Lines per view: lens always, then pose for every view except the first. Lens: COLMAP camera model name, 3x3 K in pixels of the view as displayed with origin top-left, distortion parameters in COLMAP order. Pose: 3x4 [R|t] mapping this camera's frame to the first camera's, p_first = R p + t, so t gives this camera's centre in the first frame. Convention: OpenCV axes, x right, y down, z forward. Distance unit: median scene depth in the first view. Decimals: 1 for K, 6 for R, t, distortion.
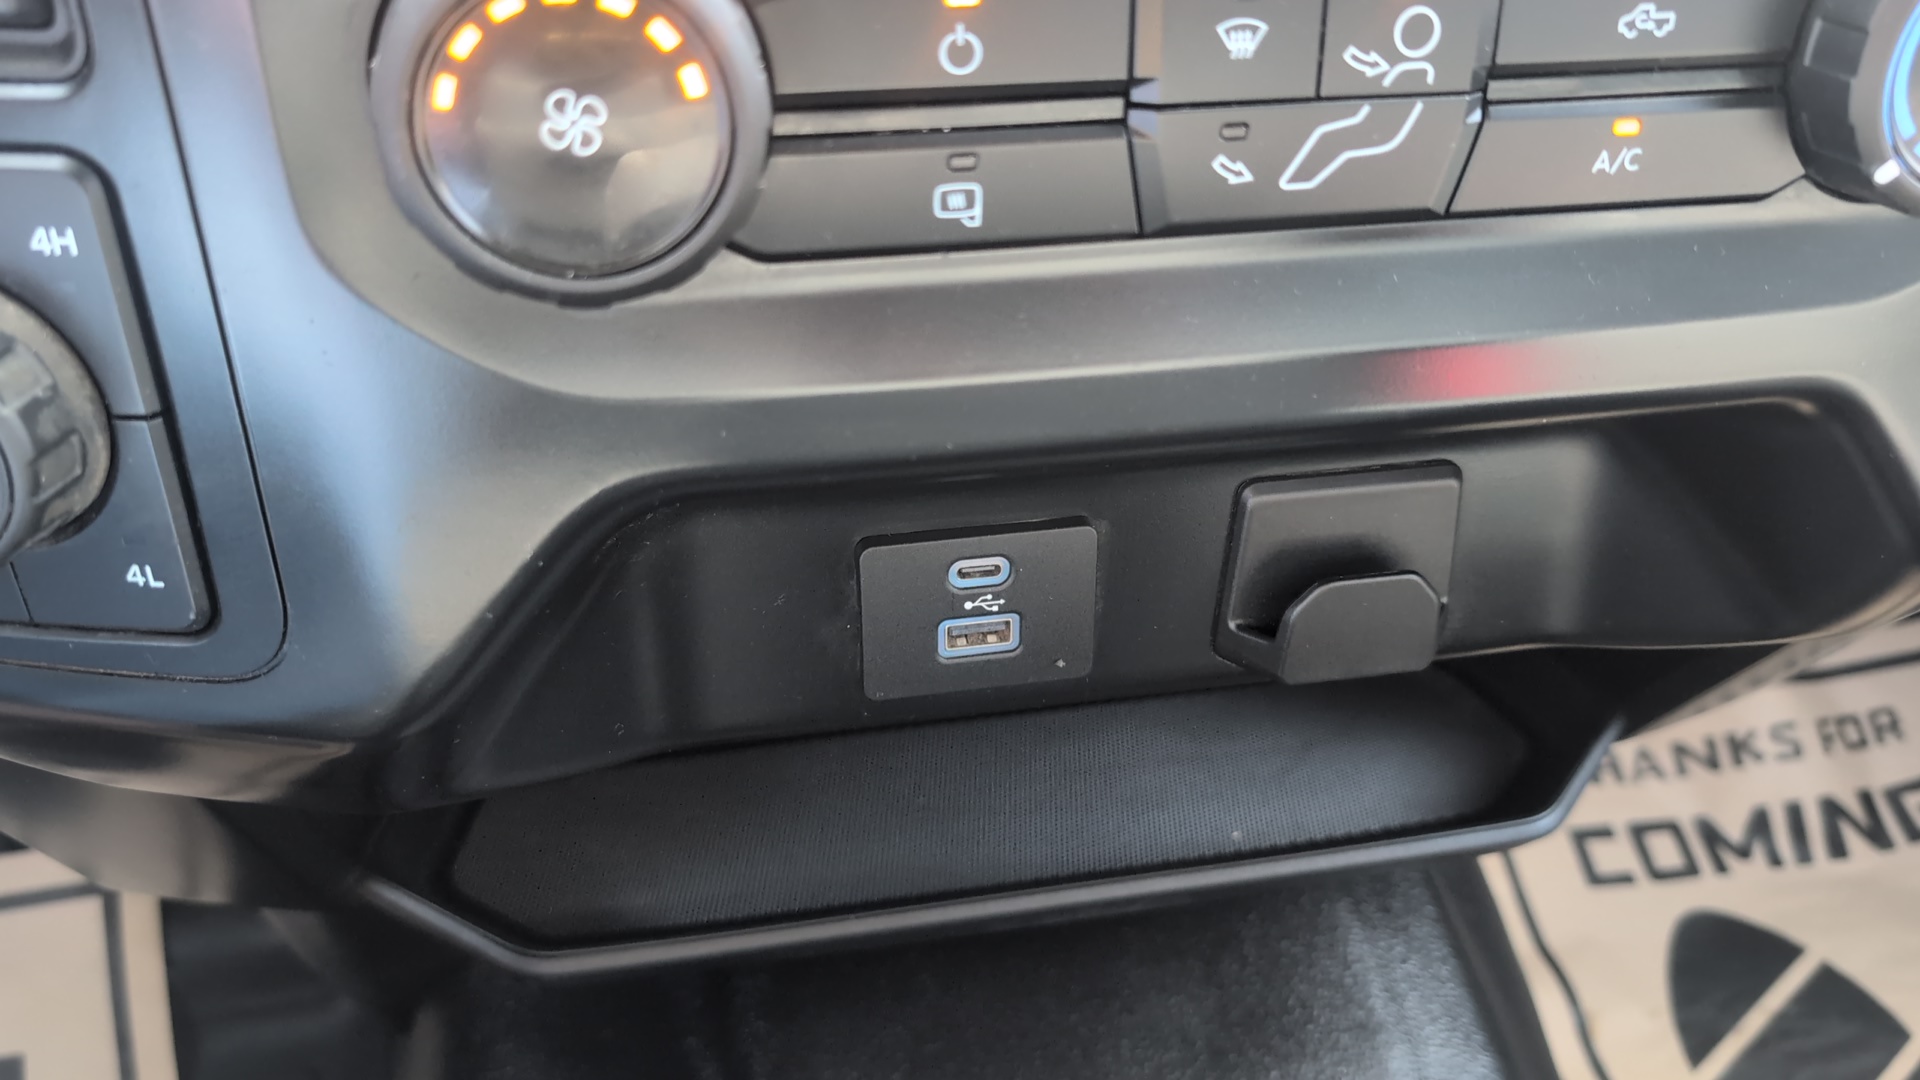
lens RADIAL K [[1612.7, 0, 917.6], [0, 1612.7, 503.8], [0, 0, 1]] dist [0.024272, -0.045784]
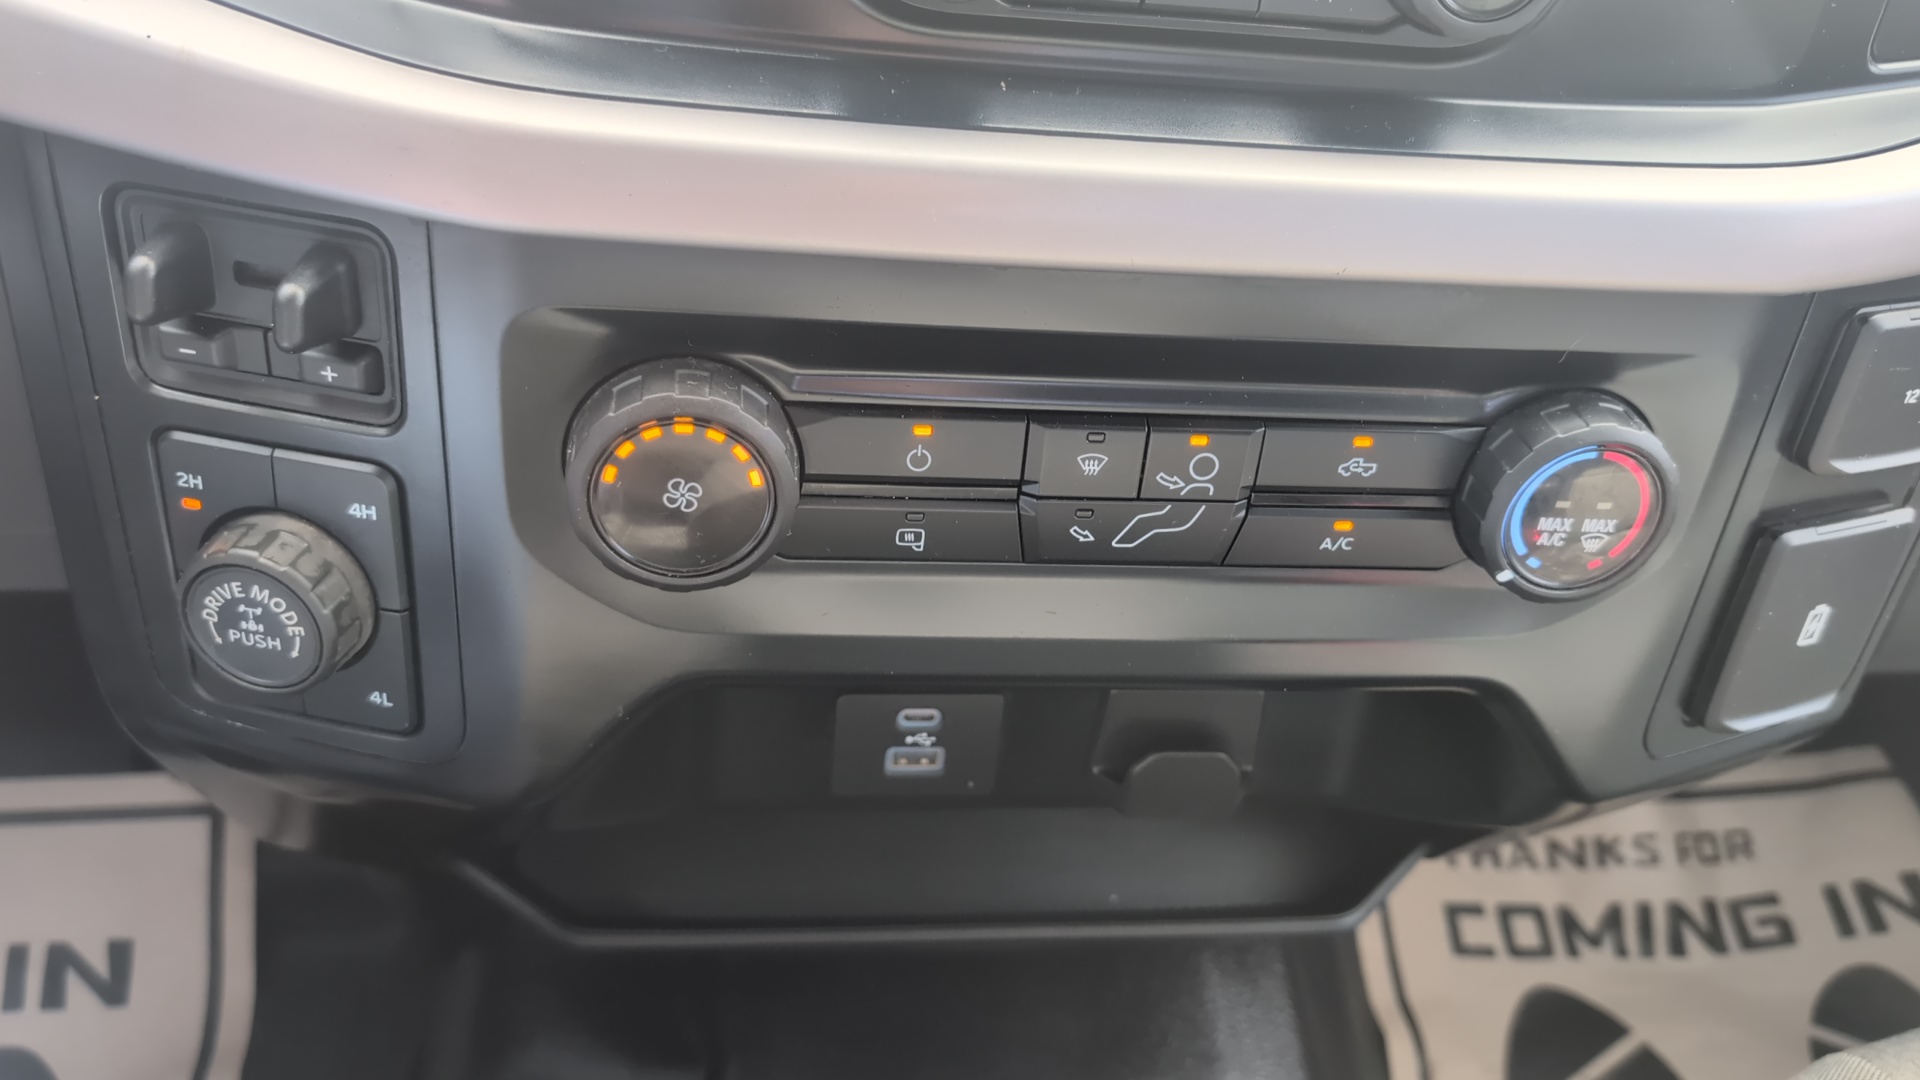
lens RADIAL K [[1612.7, 0, 924.1], [0, 1612.7, 516.6], [0, 0, 1]] dist [0.024272, -0.045784]
pose [[0.992987, 0.117532, -0.012772, 0.038769], [-0.117097, 0.992647, 0.030666, -0.174675], [0.016282, -0.028956, 0.999448, -0.414753]]
